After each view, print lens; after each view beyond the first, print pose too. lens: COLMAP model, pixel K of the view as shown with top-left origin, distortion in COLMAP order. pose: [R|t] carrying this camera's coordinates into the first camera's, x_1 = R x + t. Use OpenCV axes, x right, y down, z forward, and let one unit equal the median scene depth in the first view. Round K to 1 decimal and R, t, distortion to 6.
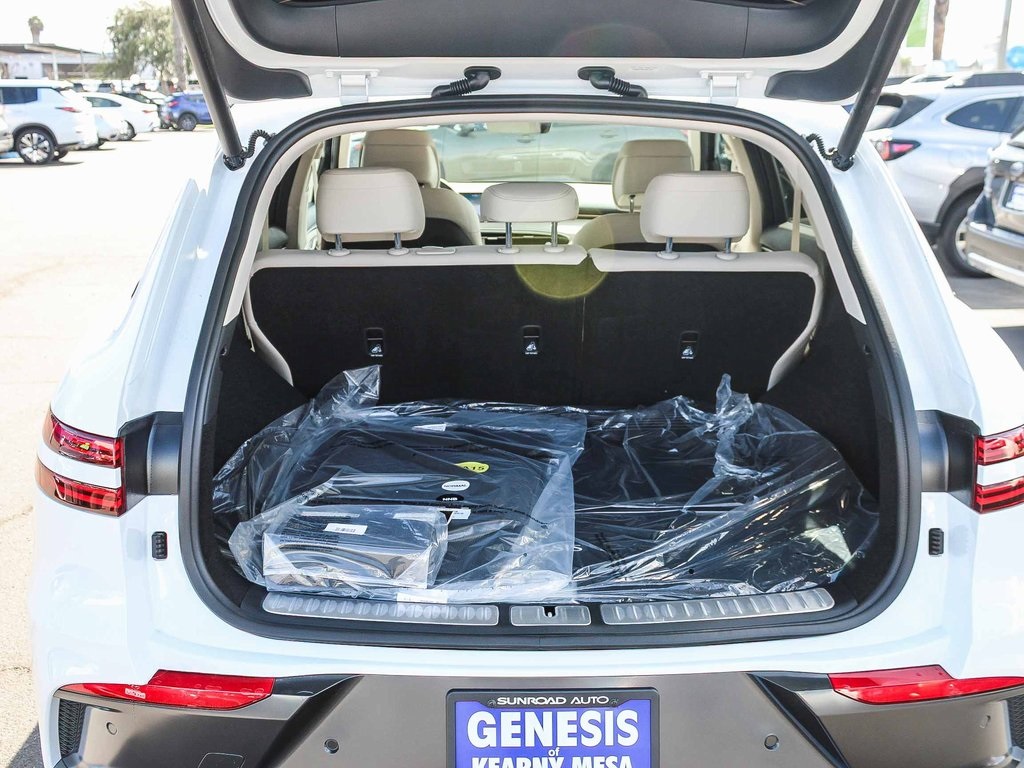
lens RADIAL K [[1043.2, 0, 512.0], [0, 1043.2, 384.0], [0, 0, 1]] dist [-0.005299, -0.016485]
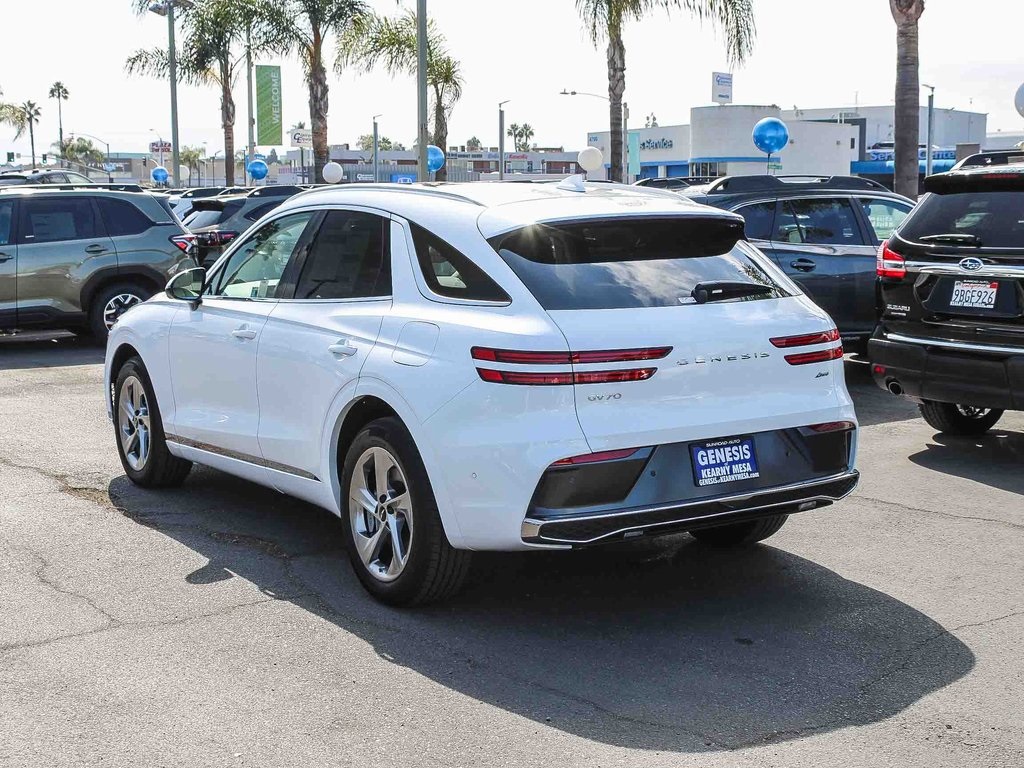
lens RADIAL K [[1449.4, 0, 512.0], [0, 1449.4, 384.0], [0, 0, 1]] dist [0.000415, -0.036967]
pose [[0.845014, -0.079263, 0.528837, -2.230930], [0.154573, 0.982942, -0.099662, 0.431872], [-0.511916, 0.165960, 0.842852, -1.715800]]
